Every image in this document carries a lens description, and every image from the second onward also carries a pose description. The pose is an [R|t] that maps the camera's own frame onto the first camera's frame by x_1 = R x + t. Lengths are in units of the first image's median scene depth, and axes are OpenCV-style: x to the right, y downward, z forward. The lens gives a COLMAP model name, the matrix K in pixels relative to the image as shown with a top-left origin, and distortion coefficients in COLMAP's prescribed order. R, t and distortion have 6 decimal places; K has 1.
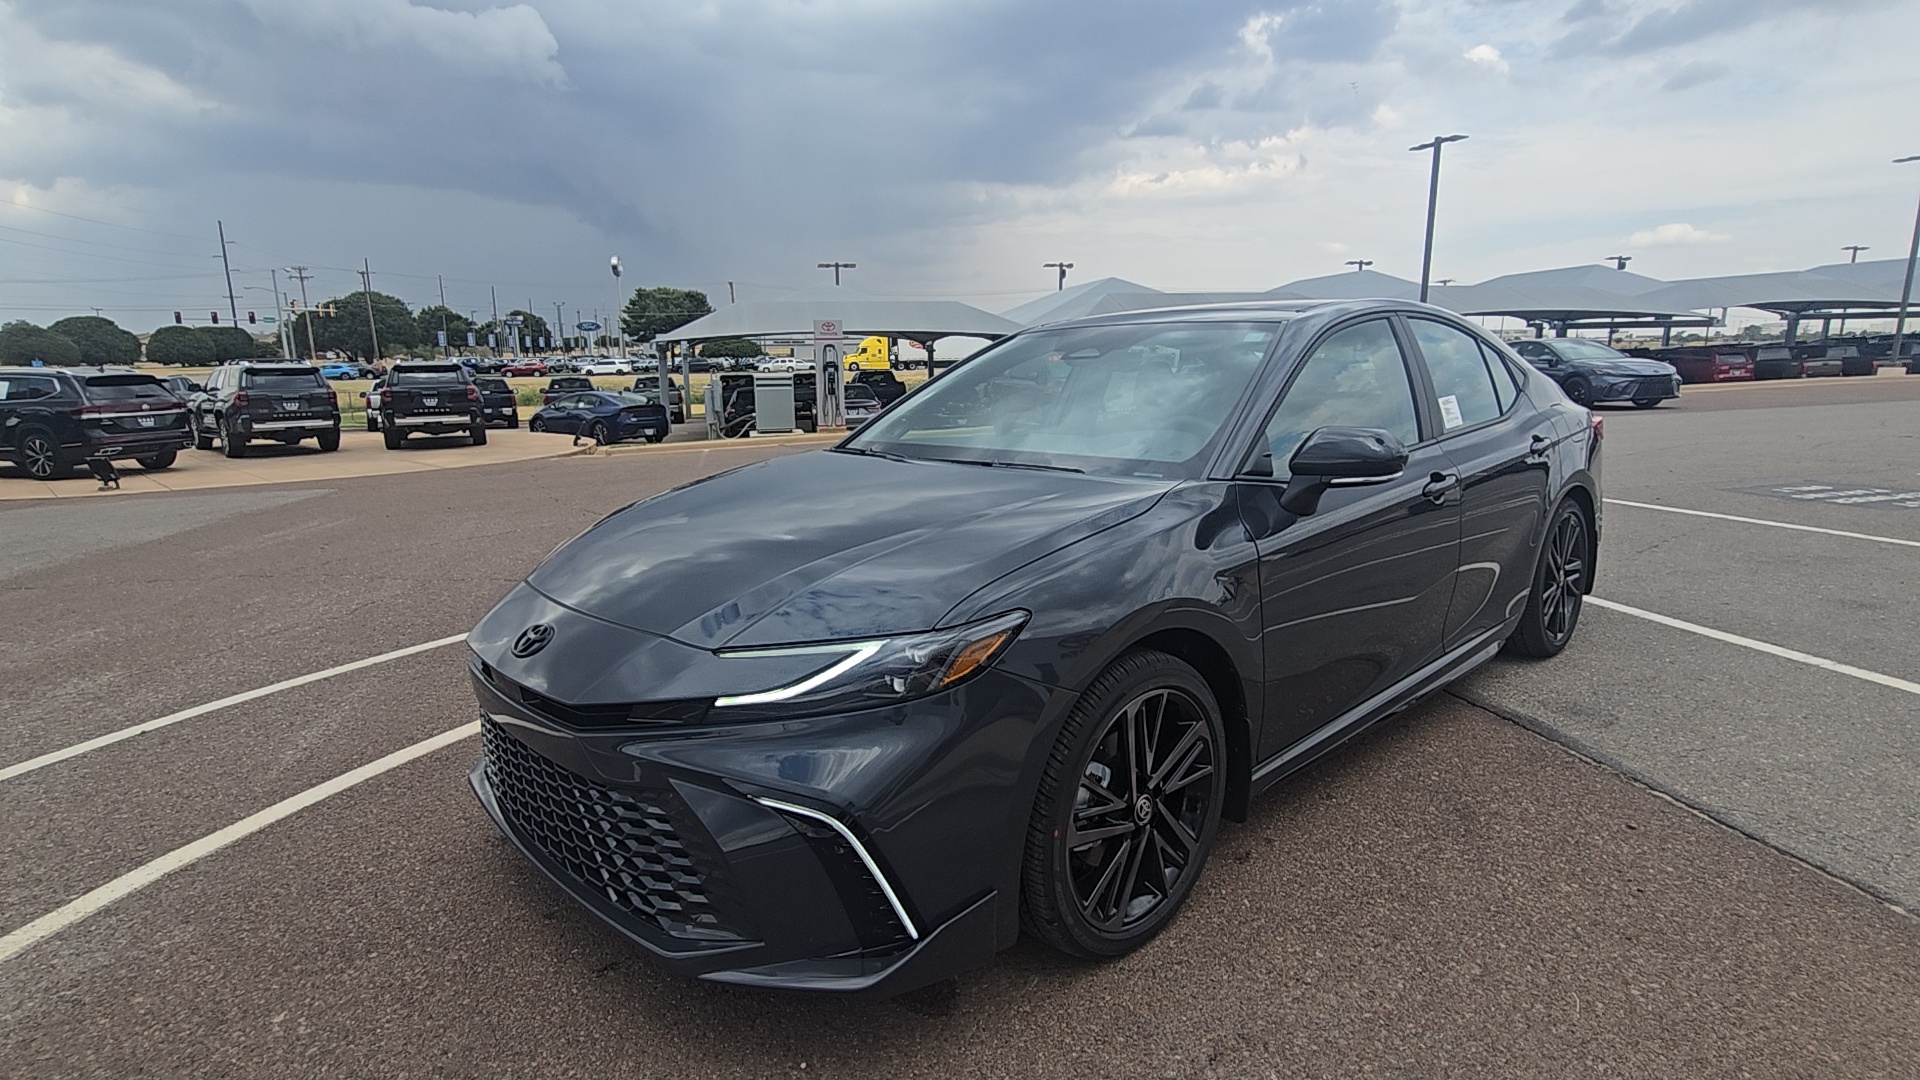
lens RADIAL K [[978.8, 0, 984.7], [0, 978.8, 525.0], [0, 0, 1]] dist [-0.002328, -0.000632]
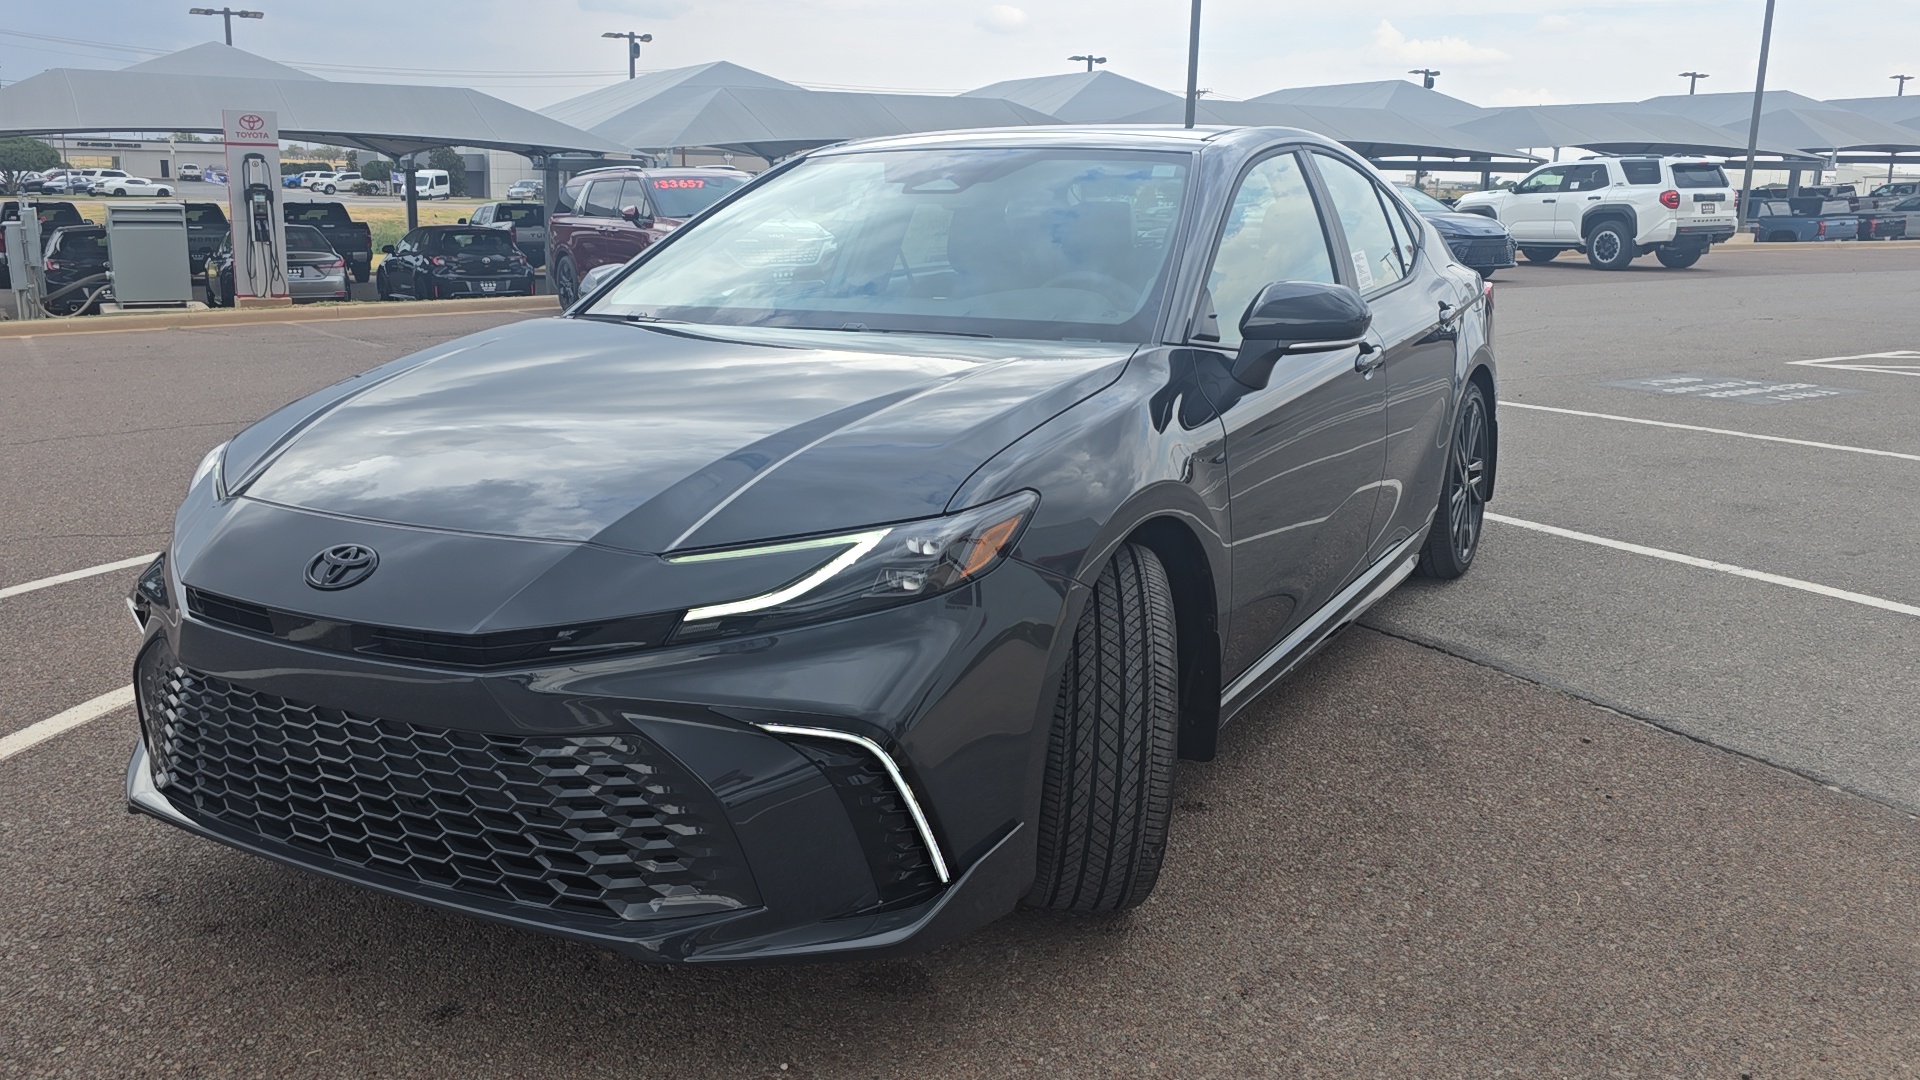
lens RADIAL K [[1628.8, 0, 969.4], [0, 1628.8, 550.9], [0, 0, 1]] dist [-0.010020, 0.011784]
pose [[0.948960, -0.039939, 0.312858, -0.329981], [0.025281, 0.998390, 0.050769, 0.049155], [-0.314383, -0.040269, 0.948442, -0.220585]]
